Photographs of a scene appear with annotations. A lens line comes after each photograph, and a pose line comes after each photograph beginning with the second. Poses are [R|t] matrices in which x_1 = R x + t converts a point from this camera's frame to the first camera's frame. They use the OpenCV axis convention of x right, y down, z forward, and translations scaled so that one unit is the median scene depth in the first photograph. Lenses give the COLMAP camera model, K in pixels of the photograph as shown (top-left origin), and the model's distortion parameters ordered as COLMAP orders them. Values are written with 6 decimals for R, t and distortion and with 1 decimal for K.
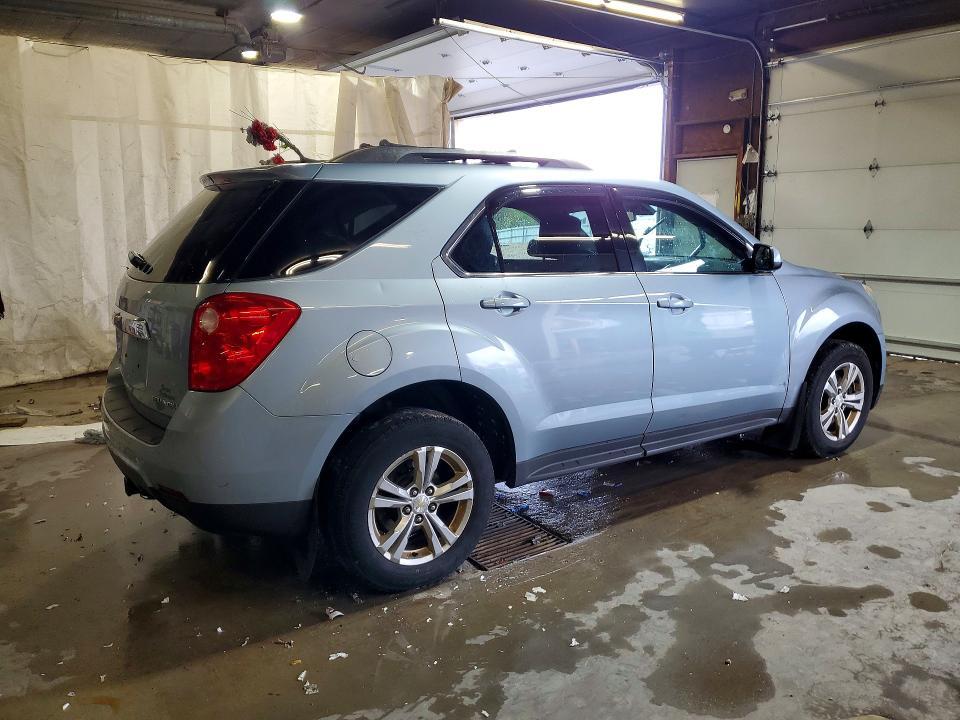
lens RADIAL K [[760.0, 0, 480.0], [0, 760.0, 360.0], [0, 0, 1]] dist [0.003570, 0.000475]
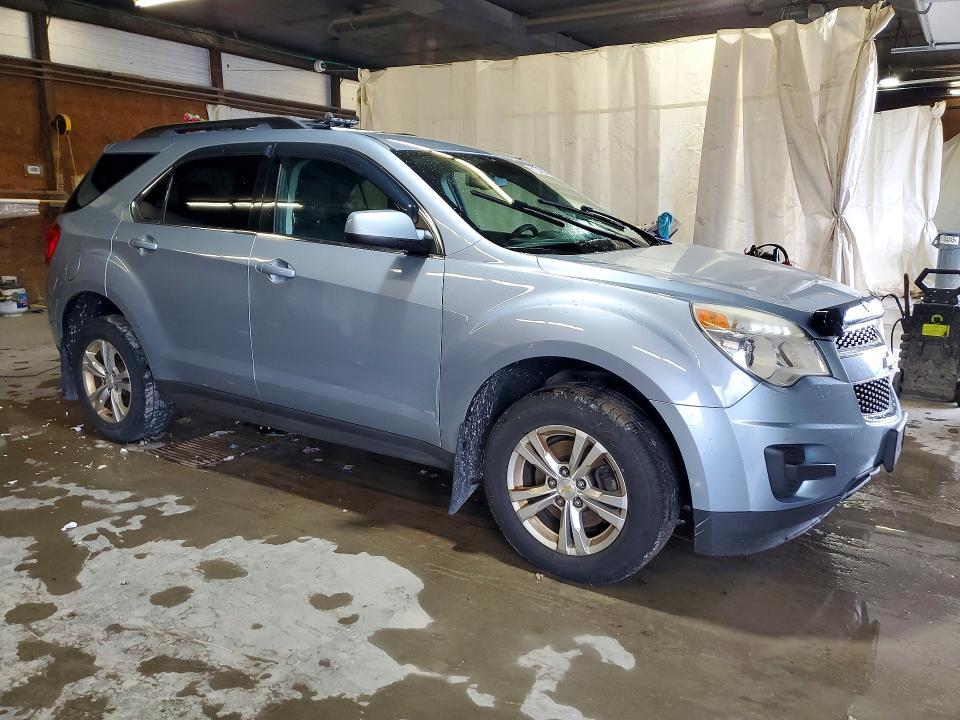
lens RADIAL K [[759.8, 0, 480.0], [0, 759.8, 360.0], [0, 0, 1]] dist [0.011077, -0.001081]
pose [[0.371107, 0.192395, -0.908440, 1.175075], [-0.186600, 0.973796, 0.130009, -0.129940], [0.909648, 0.121268, 0.397284, 0.847534]]
